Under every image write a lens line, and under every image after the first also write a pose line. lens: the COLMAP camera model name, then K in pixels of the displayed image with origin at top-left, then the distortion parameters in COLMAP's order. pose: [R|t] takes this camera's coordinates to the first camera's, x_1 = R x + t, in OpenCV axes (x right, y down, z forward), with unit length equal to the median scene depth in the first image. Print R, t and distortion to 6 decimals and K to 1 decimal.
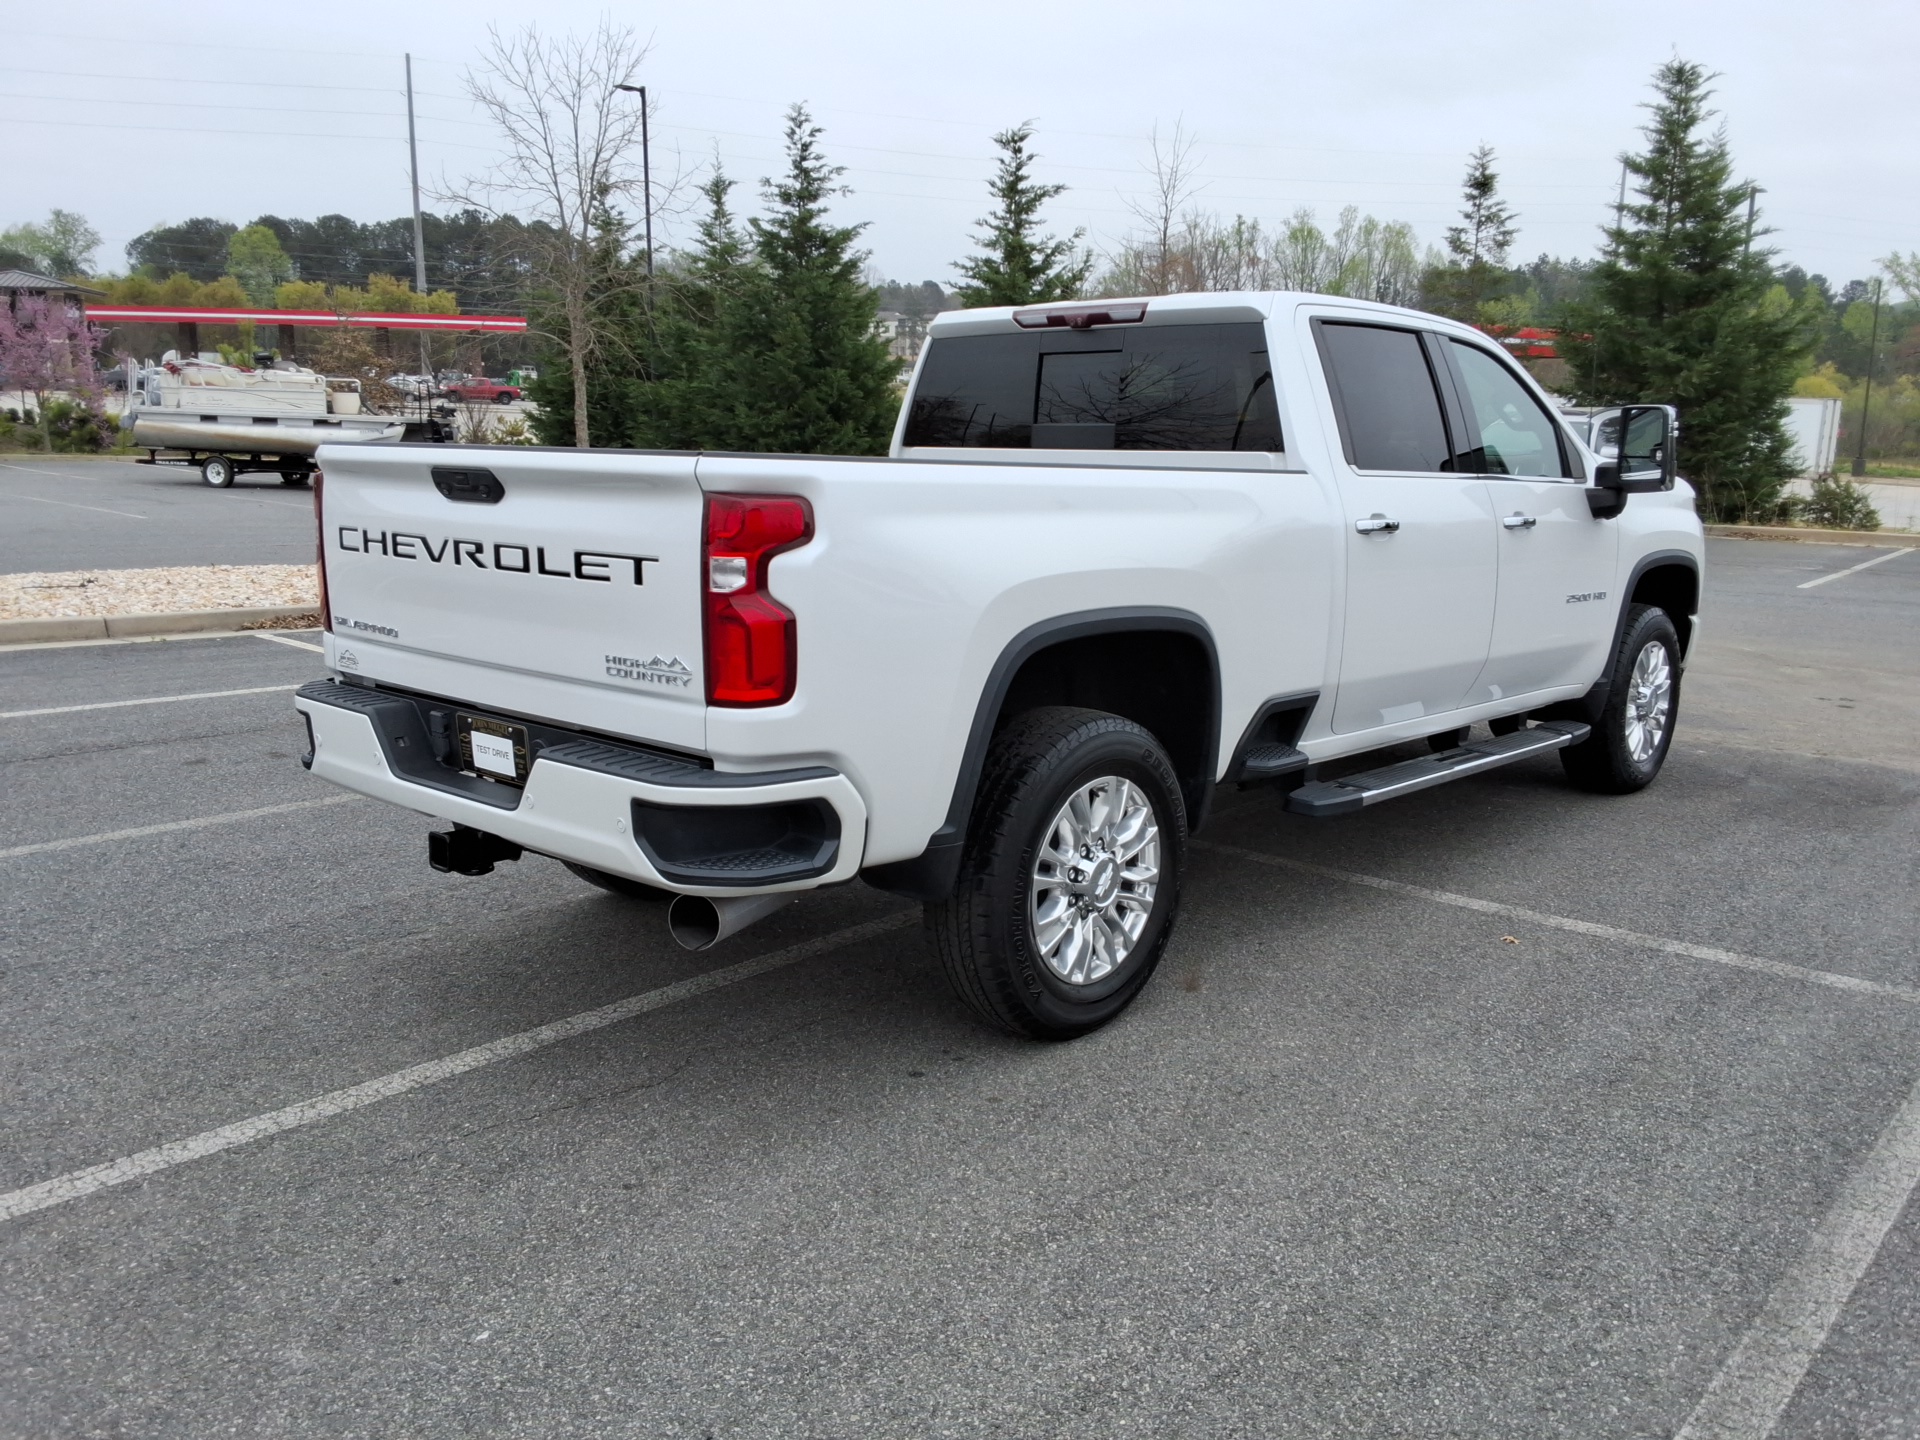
lens RADIAL K [[1536.2, 0, 971.5], [0, 1536.2, 703.2], [0, 0, 1]] dist [0.111187, -0.169166]
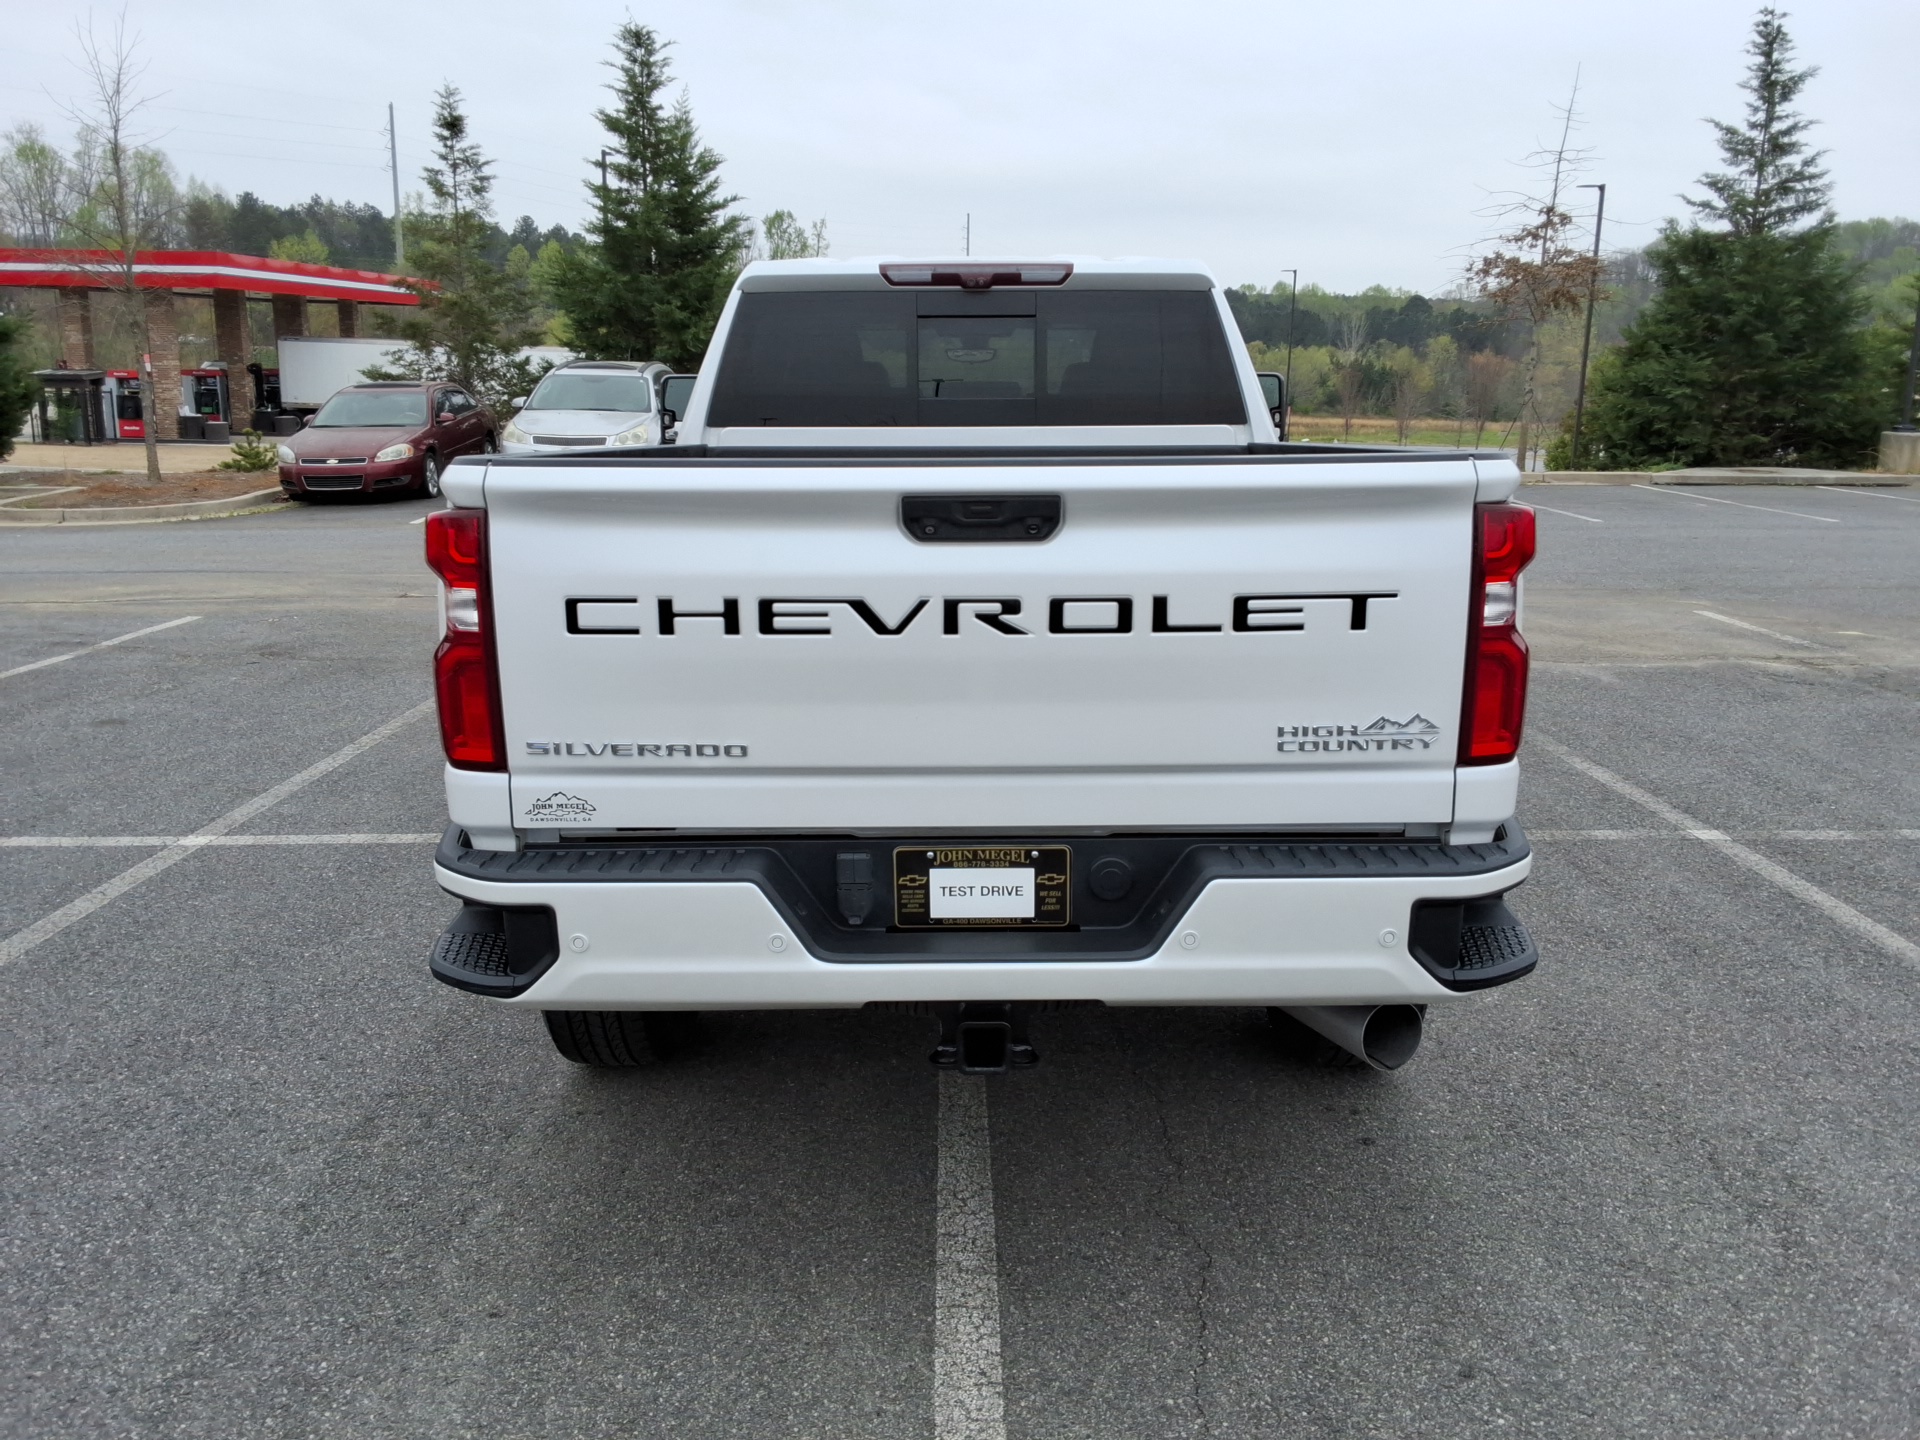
lens RADIAL K [[1536.2, 0, 977.1], [0, 1536.2, 705.6], [0, 0, 1]] dist [0.111187, -0.169166]
pose [[0.743392, -0.148496, 0.652163, -0.583388], [0.126227, 0.988670, 0.081233, -0.084600], [-0.656837, 0.021933, 0.753714, 0.362800]]
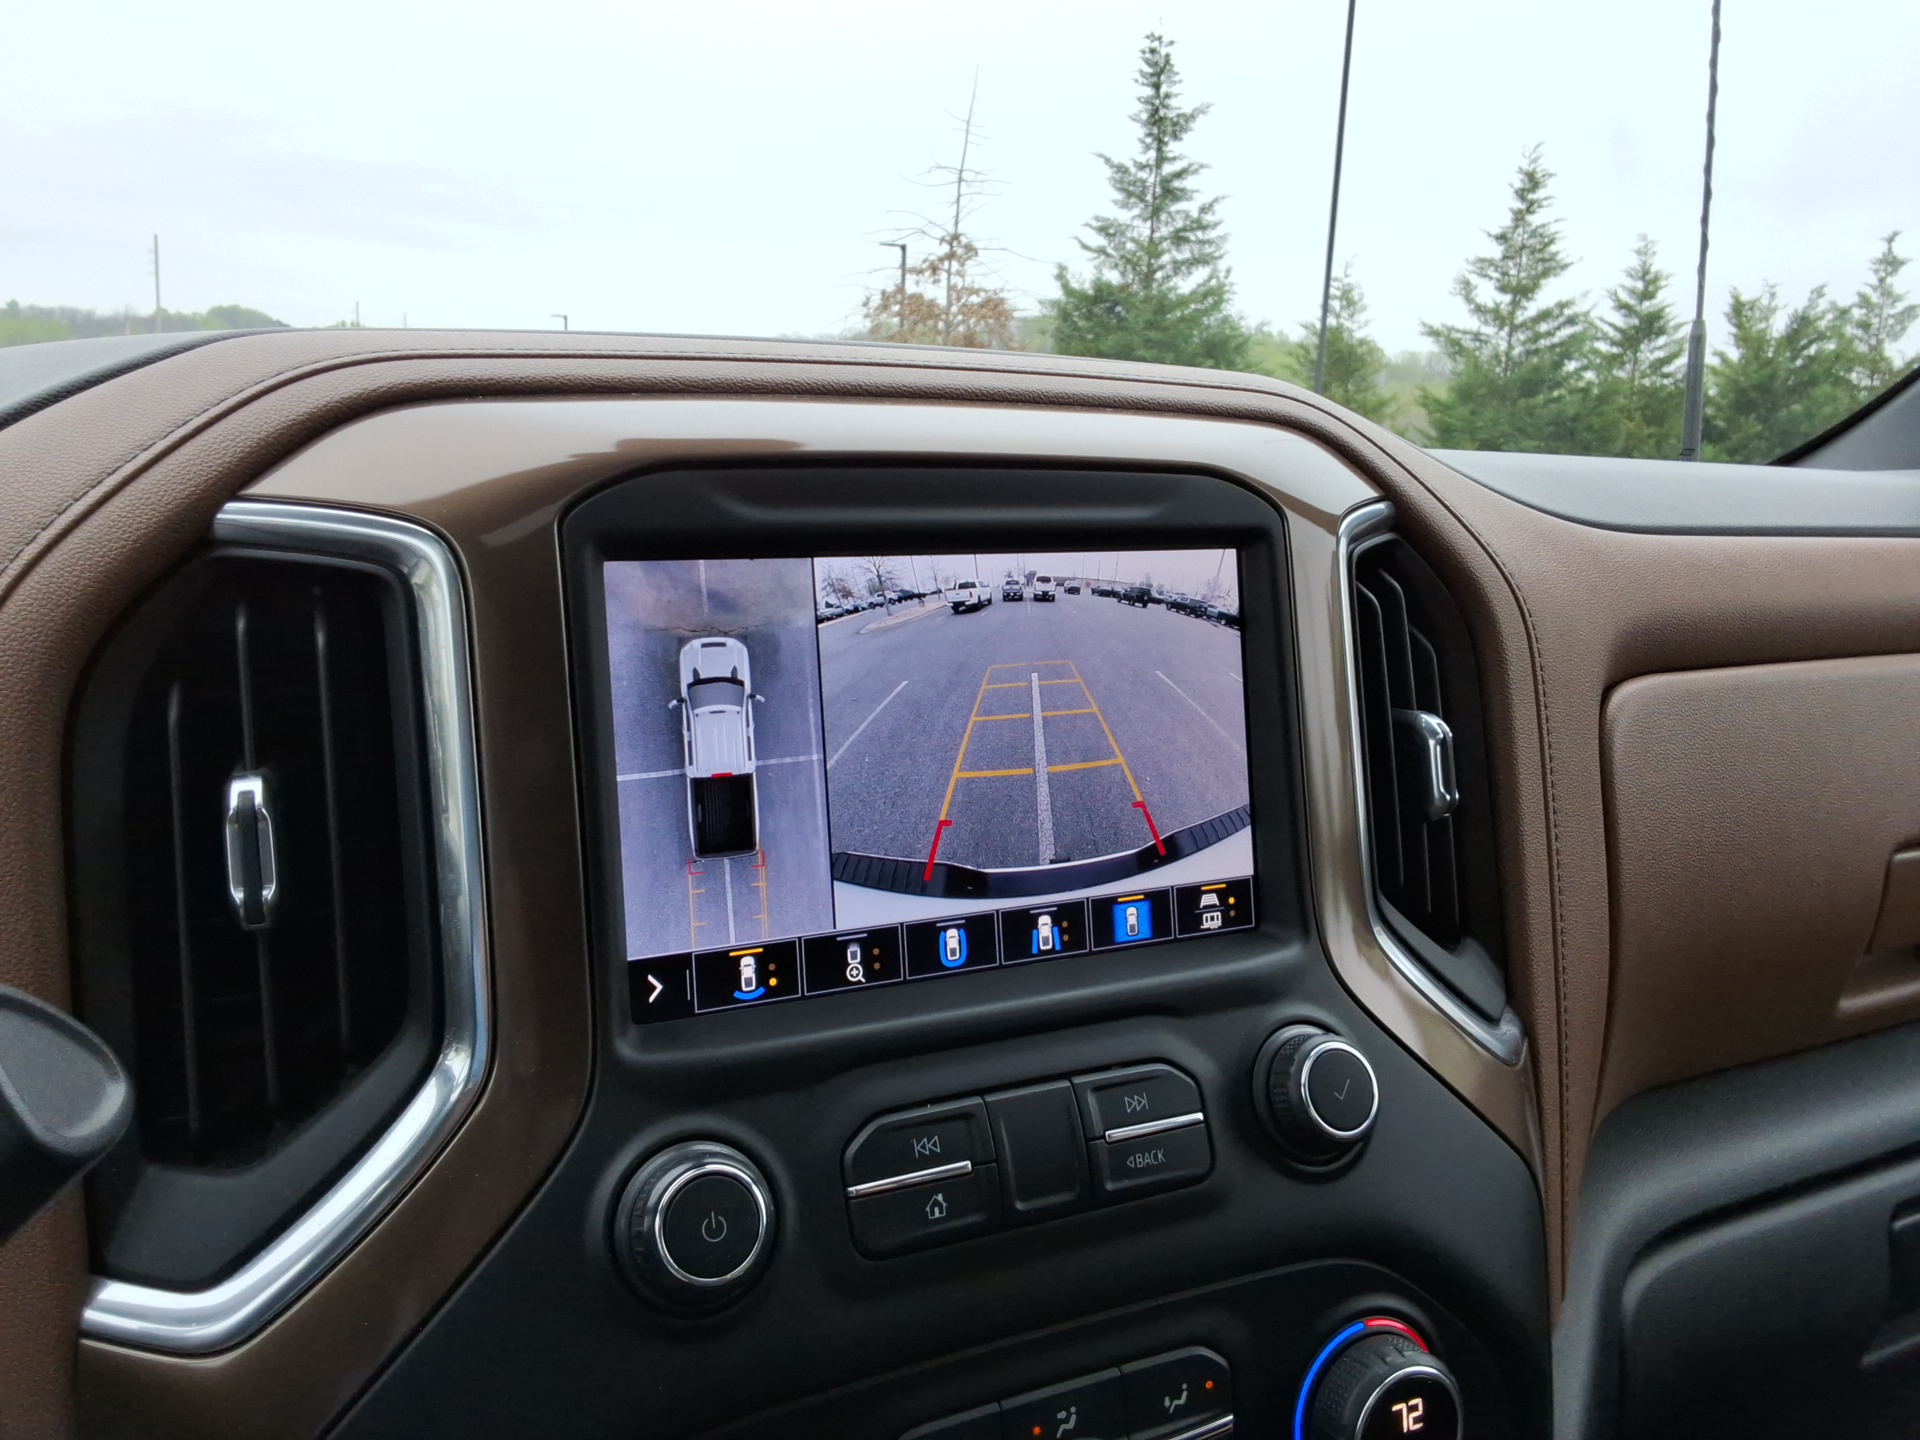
lens RADIAL K [[1536.2, 0, 978.7], [0, 1536.2, 724.1], [0, 0, 1]] dist [0.111187, -0.169166]
pose [[0.363514, -0.164347, 0.916977, 0.274561], [0.141112, 0.982672, 0.120181, -0.226187], [-0.920839, 0.085709, 0.380407, 1.359246]]
